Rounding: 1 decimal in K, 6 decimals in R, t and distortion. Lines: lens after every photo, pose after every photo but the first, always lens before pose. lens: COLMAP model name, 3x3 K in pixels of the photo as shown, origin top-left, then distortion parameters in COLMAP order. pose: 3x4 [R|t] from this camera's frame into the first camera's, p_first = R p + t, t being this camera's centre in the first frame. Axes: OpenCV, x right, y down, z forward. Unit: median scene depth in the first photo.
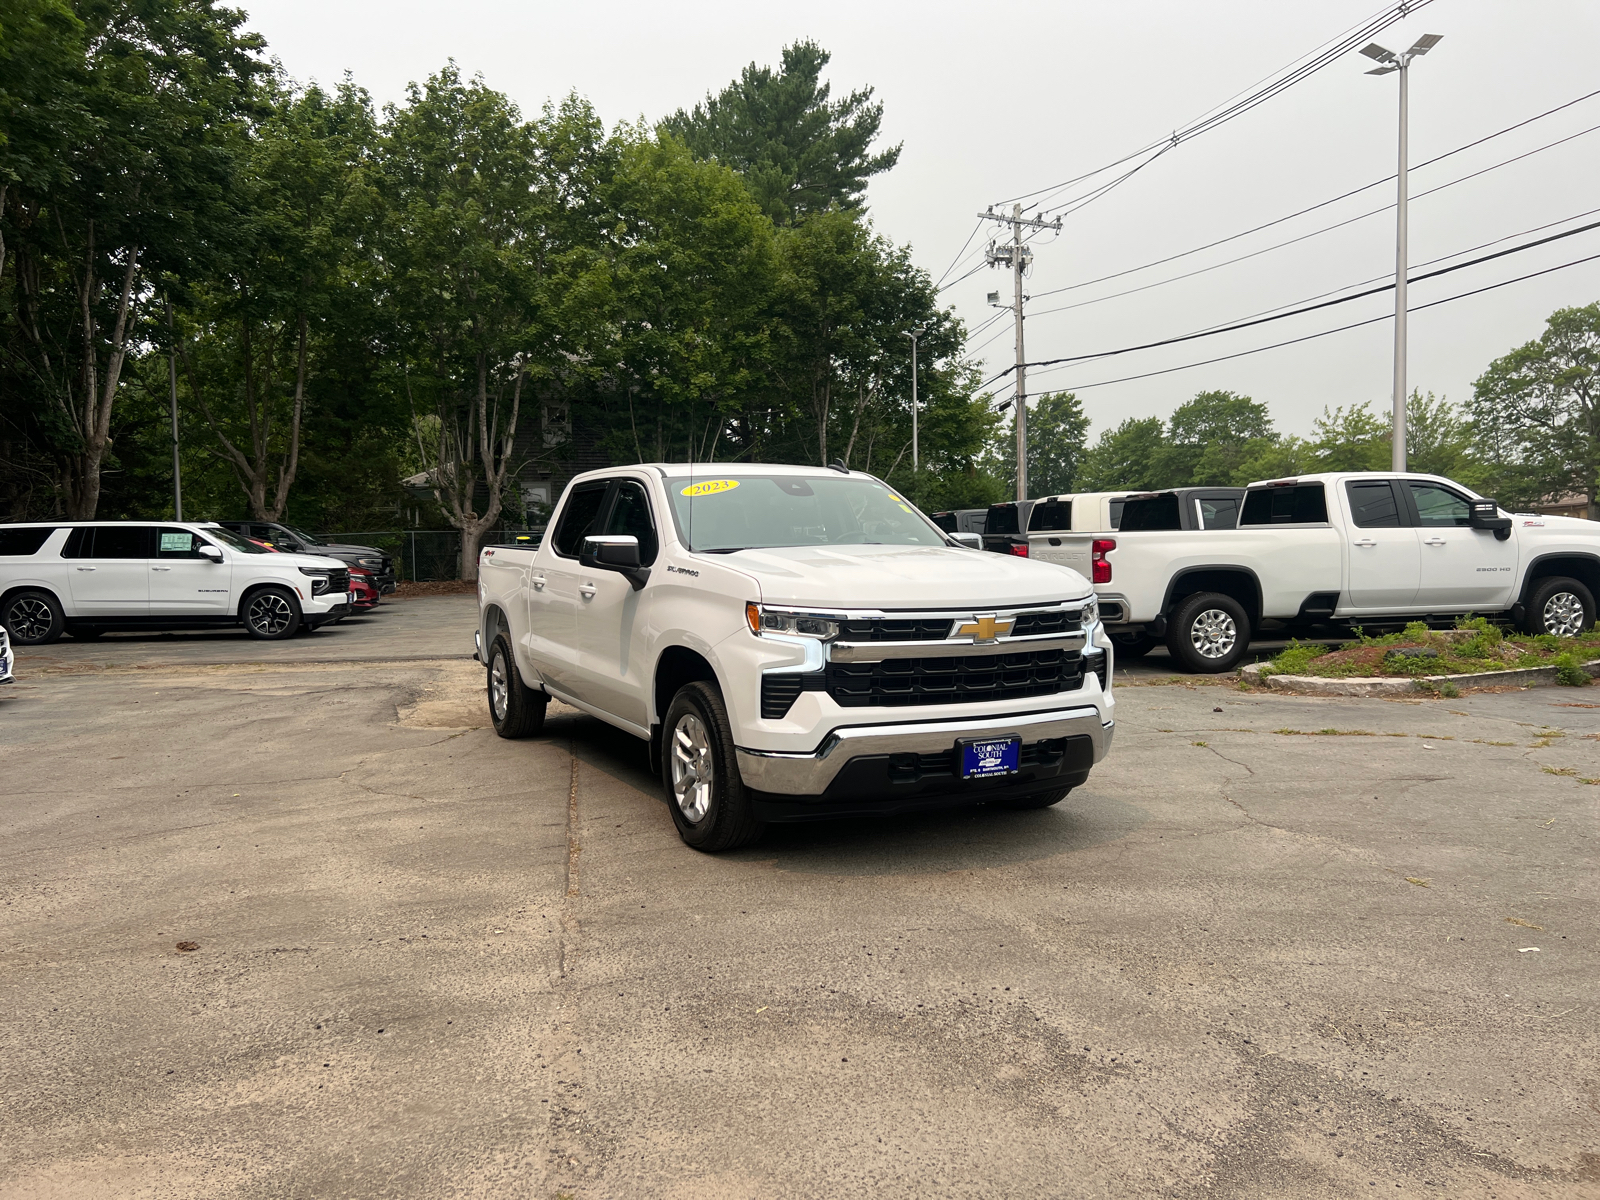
lens RADIAL K [[1212.0, 0, 787.9], [0, 1212.0, 594.8], [0, 0, 1]] dist [0.060195, -0.079643]
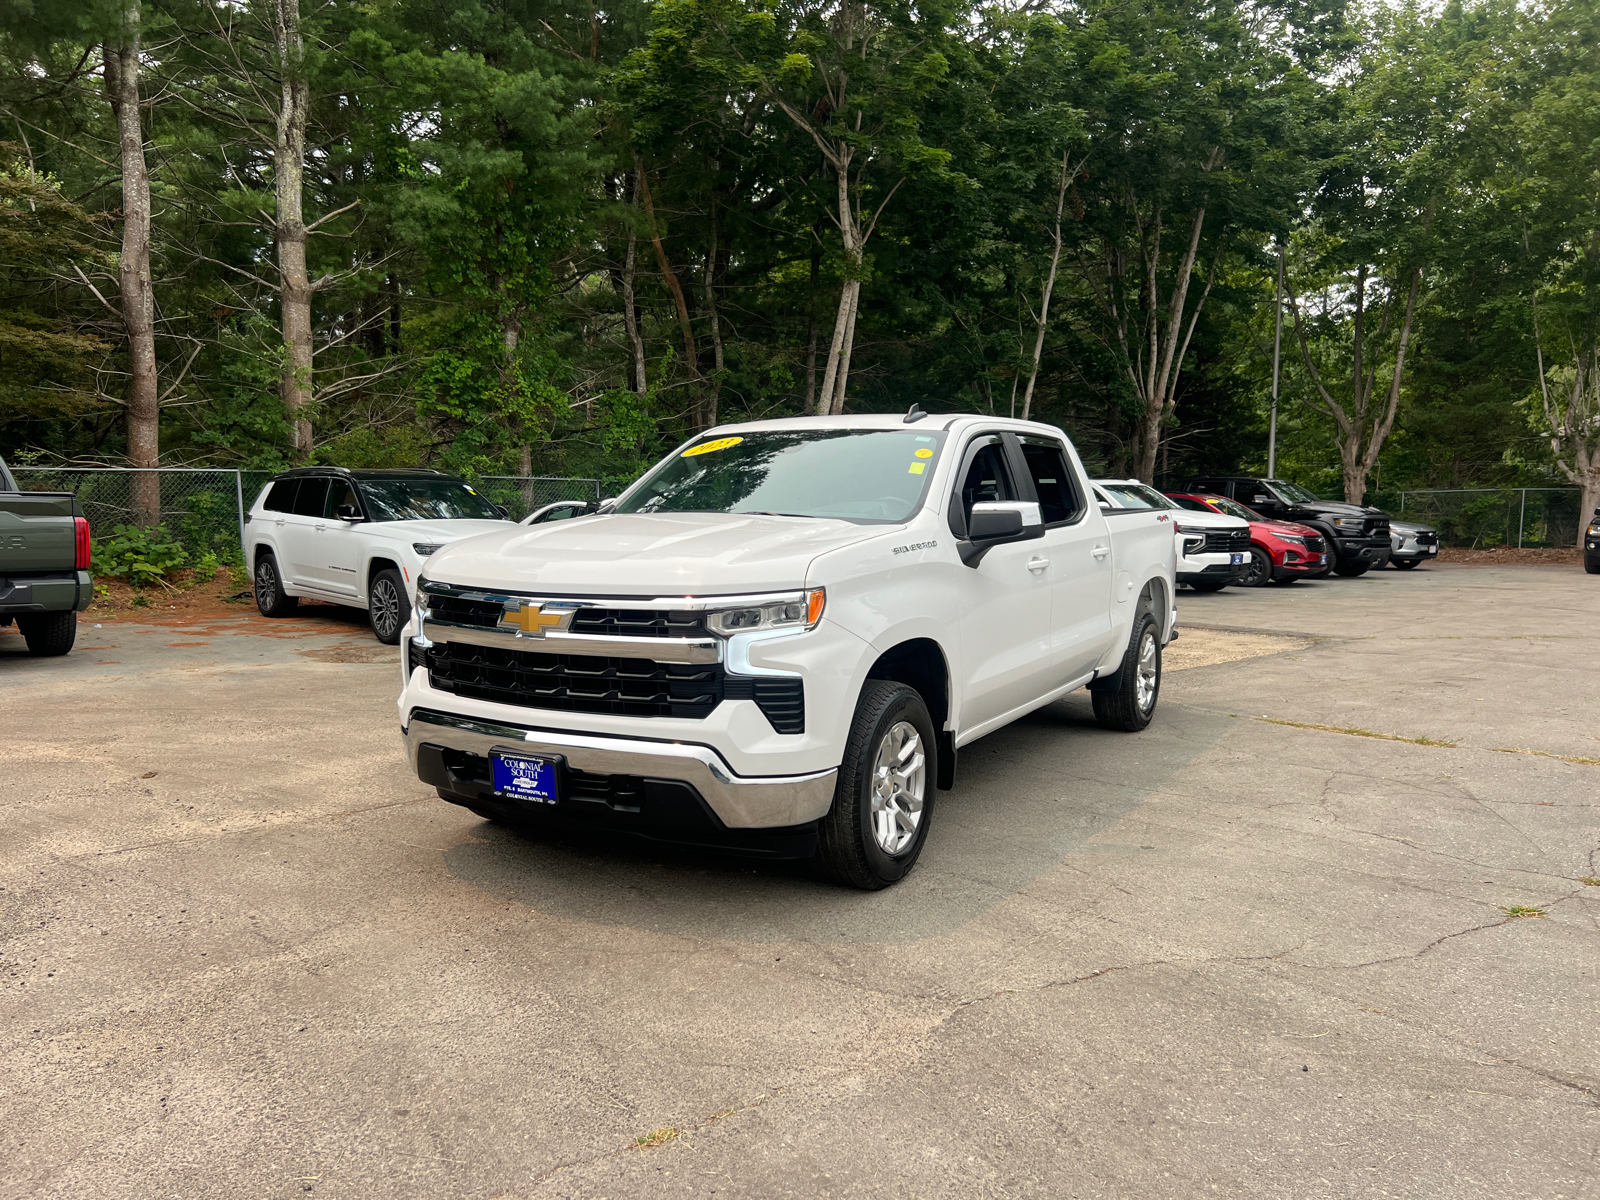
lens RADIAL K [[1212.0, 0, 787.9], [0, 1212.0, 594.8], [0, 0, 1]] dist [0.060195, -0.079643]
pose [[0.544784, 0.081190, -0.834637, 0.268158], [-0.050227, 0.996674, 0.064168, -0.014132], [0.837071, 0.006964, 0.547050, 0.200379]]
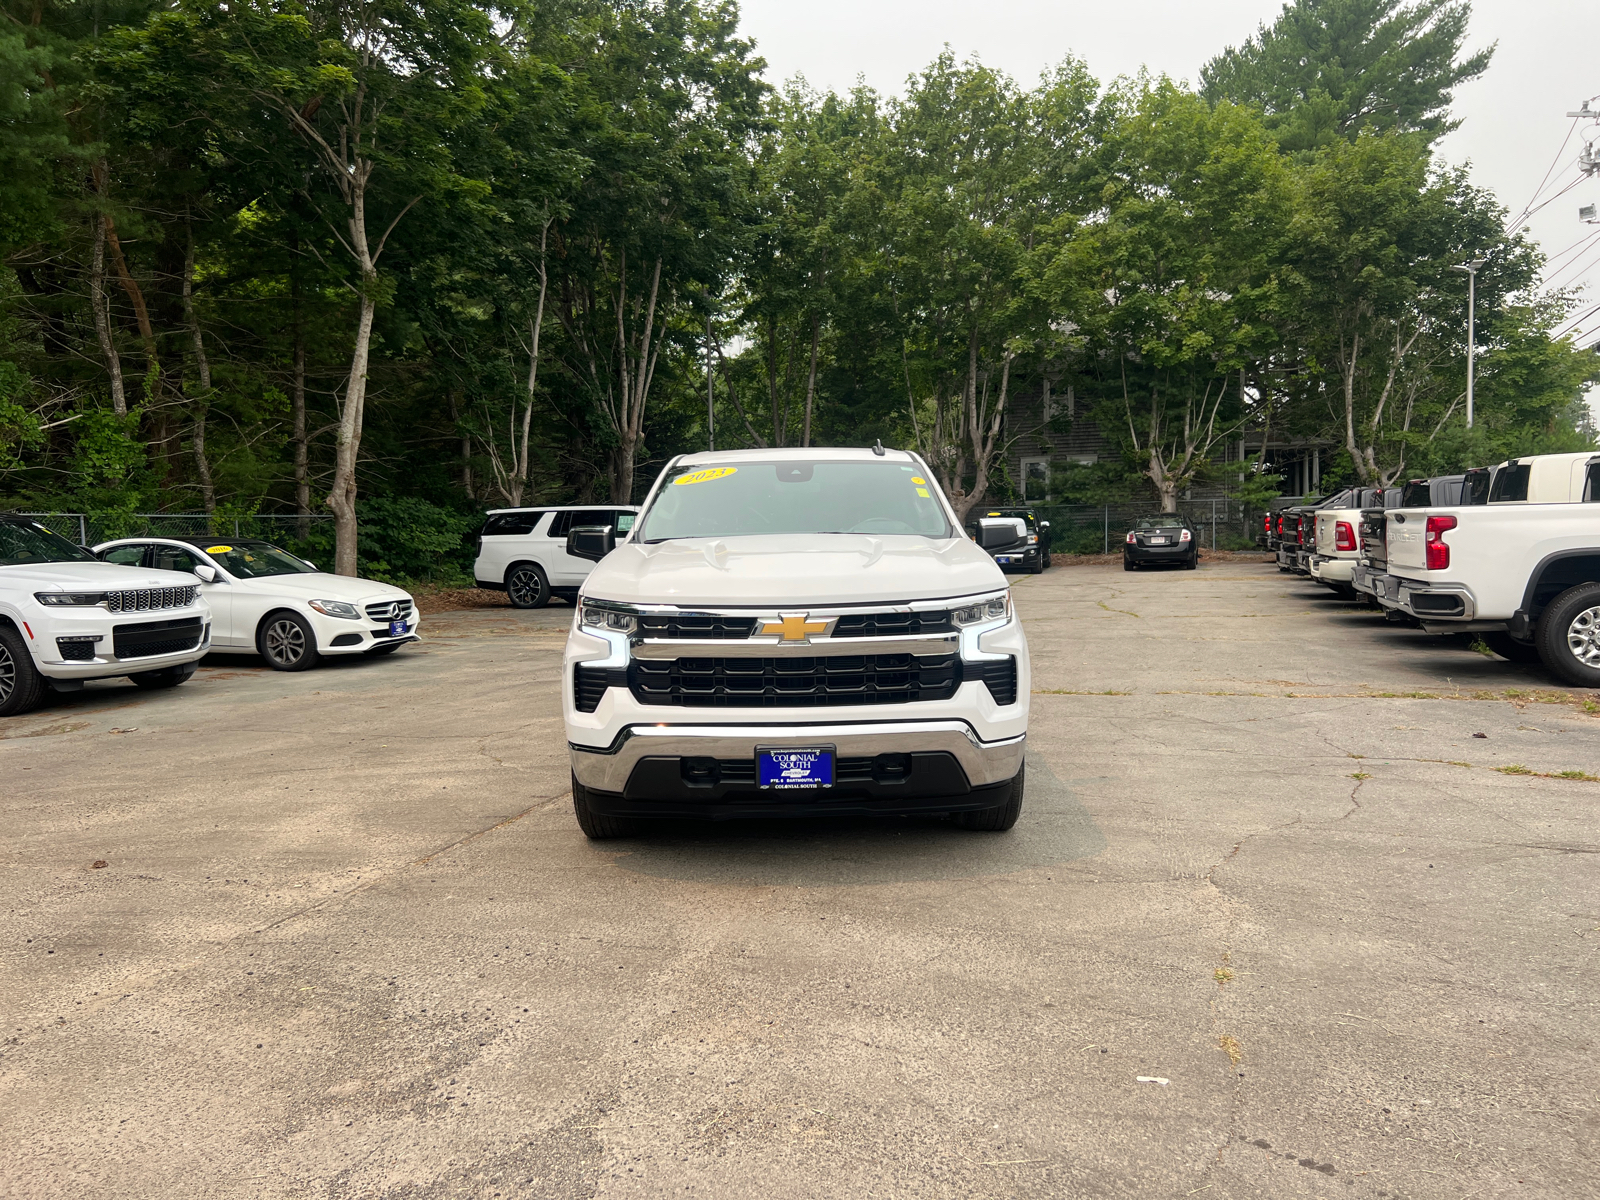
lens RADIAL K [[1209.6, 0, 801.5], [0, 1209.6, 598.6], [0, 0, 1]] dist [0.063923, -0.083552]
pose [[0.892055, 0.022241, -0.451379, 0.167010], [-0.010569, 0.999542, 0.028365, -0.006061], [0.451803, -0.020532, 0.891881, 0.052741]]
